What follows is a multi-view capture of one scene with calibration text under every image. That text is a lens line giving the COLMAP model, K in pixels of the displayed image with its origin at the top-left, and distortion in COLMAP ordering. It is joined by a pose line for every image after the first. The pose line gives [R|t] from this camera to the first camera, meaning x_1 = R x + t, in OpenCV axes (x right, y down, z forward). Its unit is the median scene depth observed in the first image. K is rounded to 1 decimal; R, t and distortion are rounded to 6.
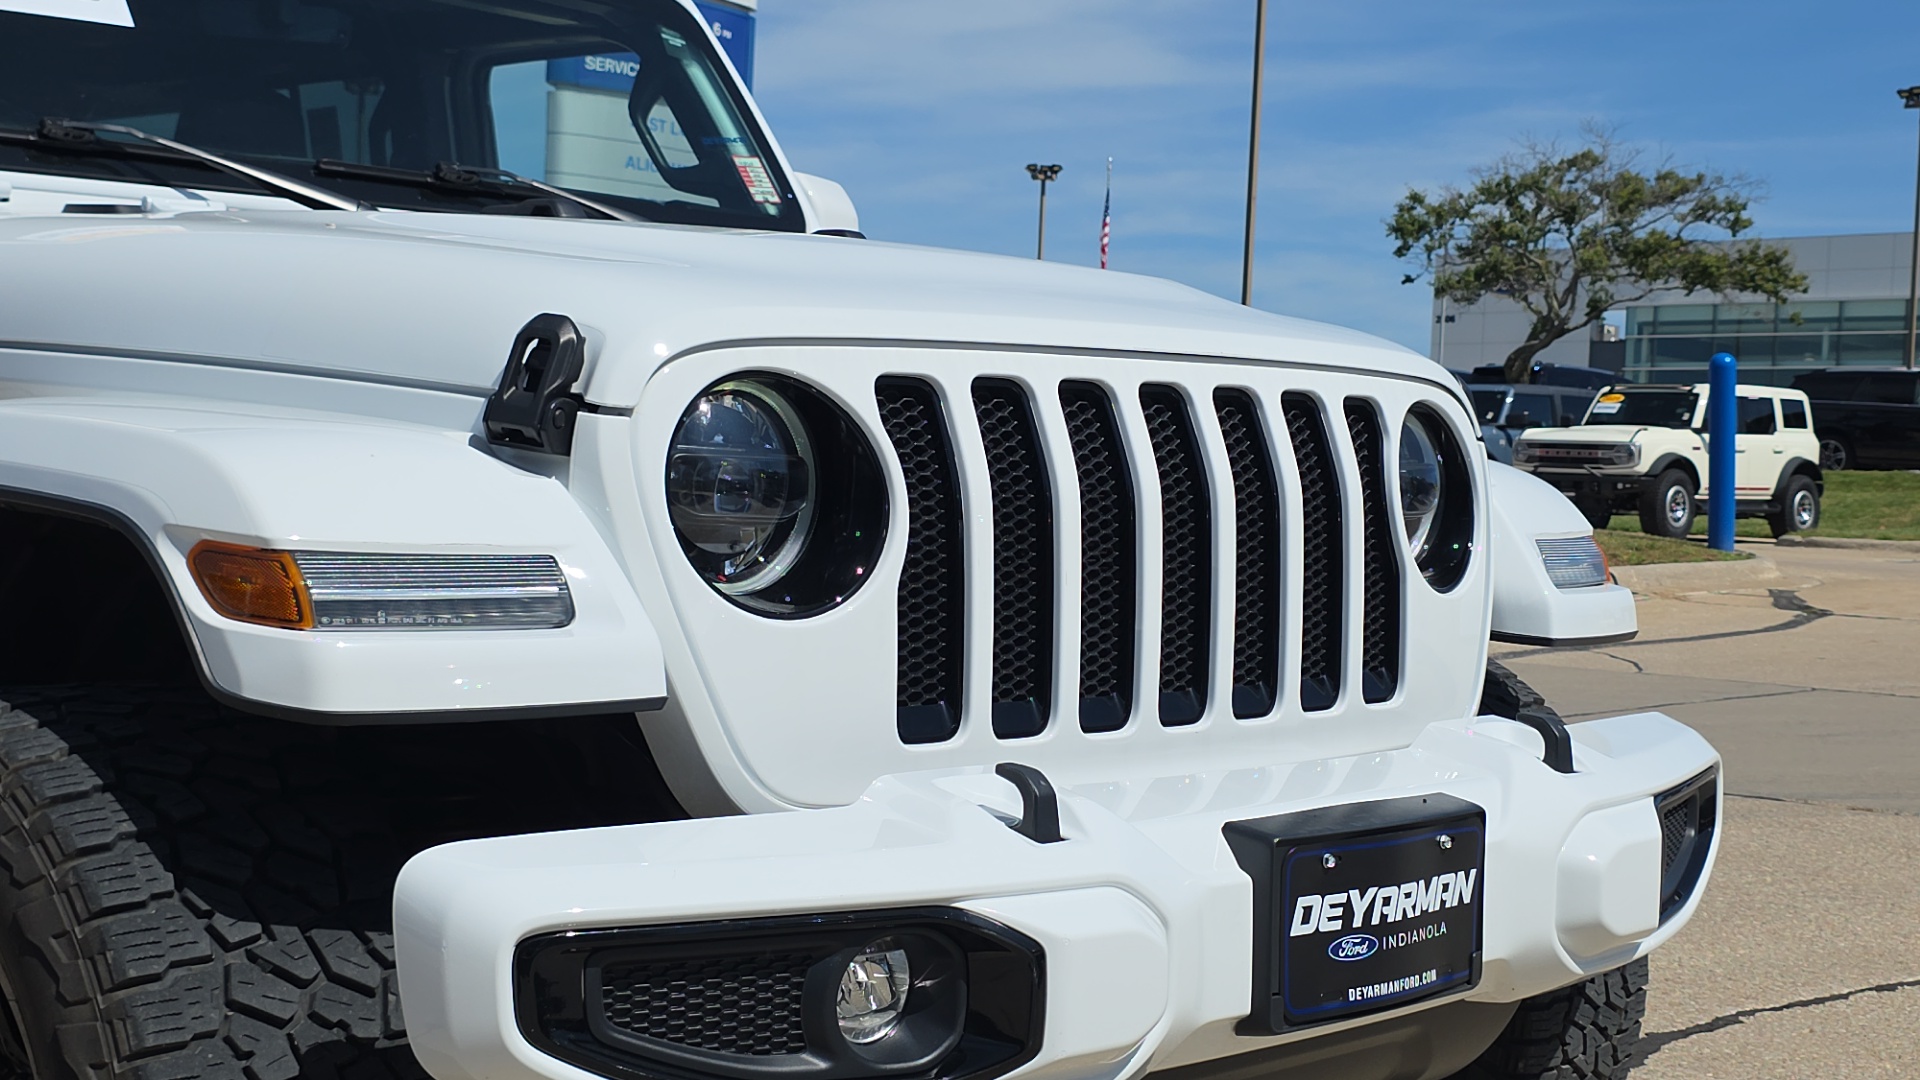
lens RADIAL K [[2553.4, 0, 960.1], [0, 2553.4, 530.3], [0, 0, 1]] dist [0.125943, 0.000000]
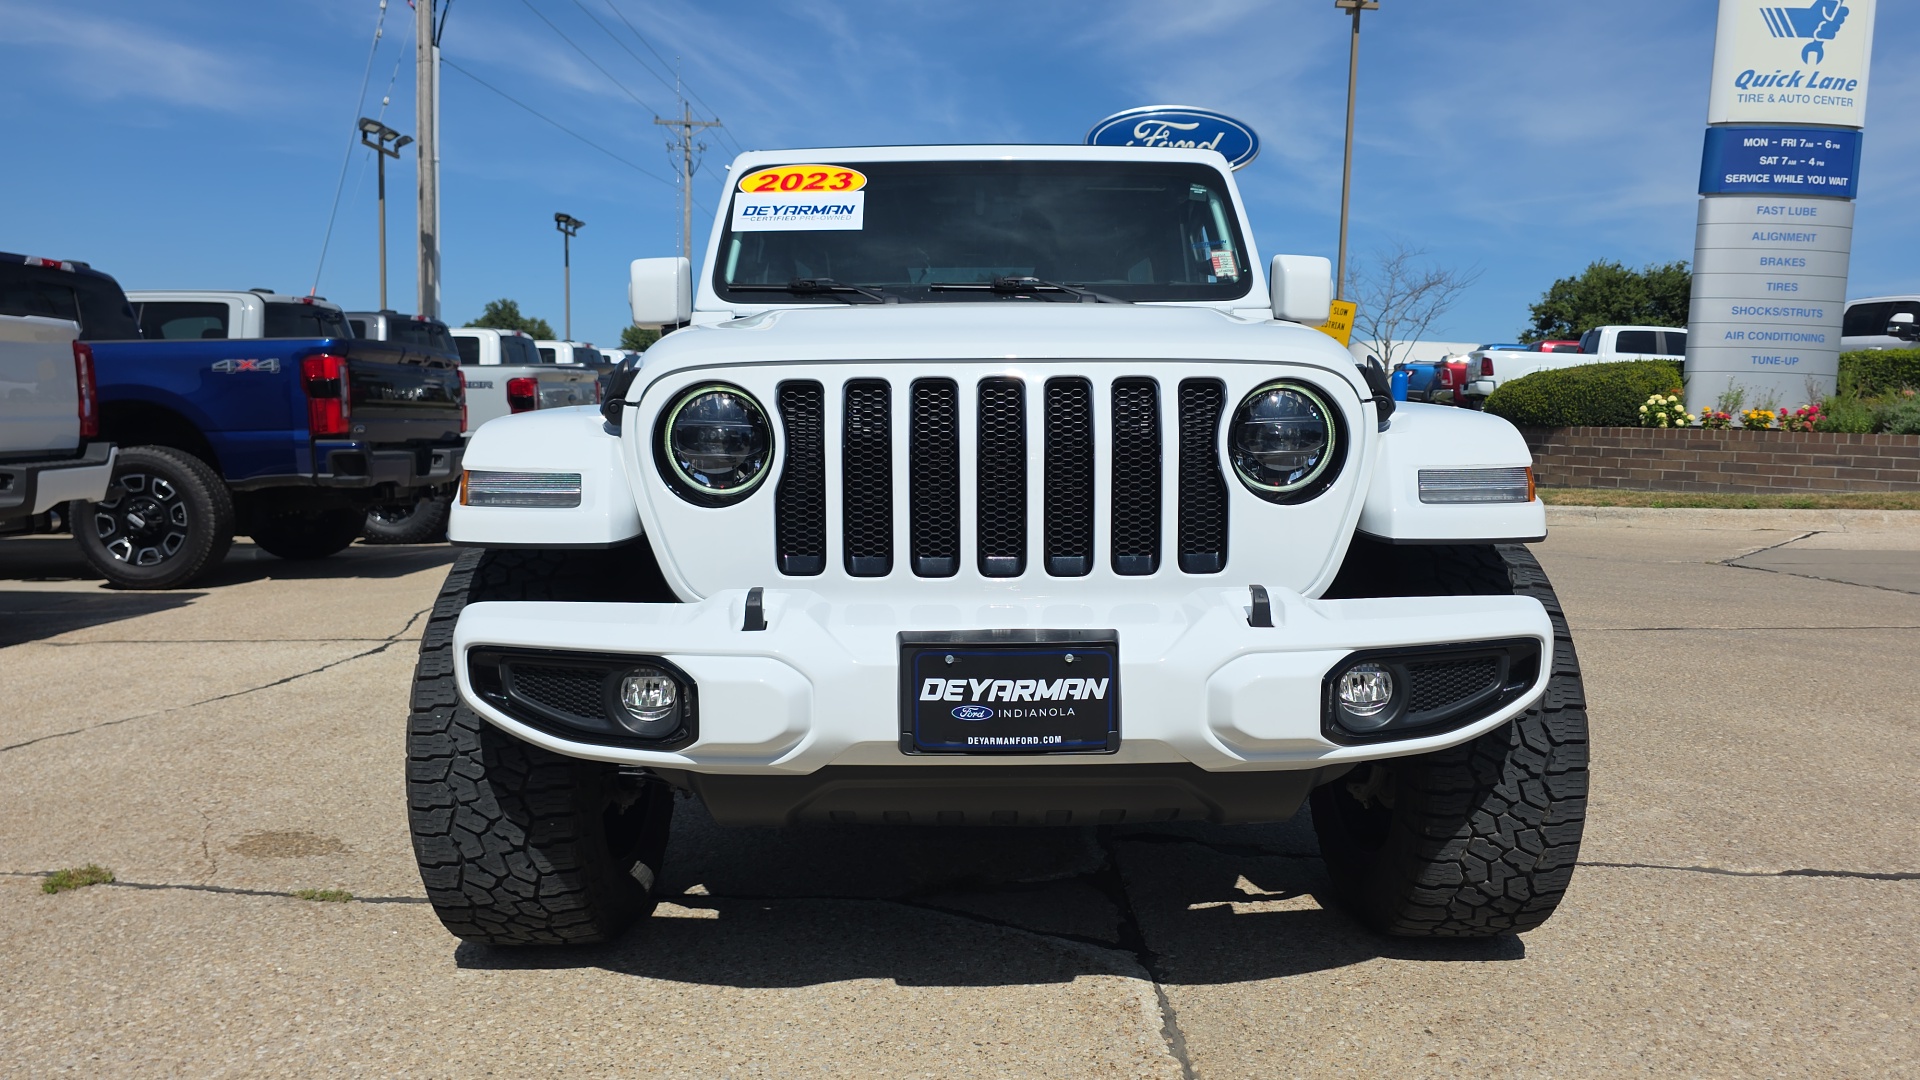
lens RADIAL K [[1290.7, 0, 974.8], [0, 1290.7, 515.0], [0, 0, 1]] dist [0.069197, -0.059423]
pose [[0.717440, 0.031271, -0.695918, 0.712475], [-0.003160, 0.999128, 0.041638, -0.001325], [0.696613, -0.027674, 0.716913, 0.389374]]
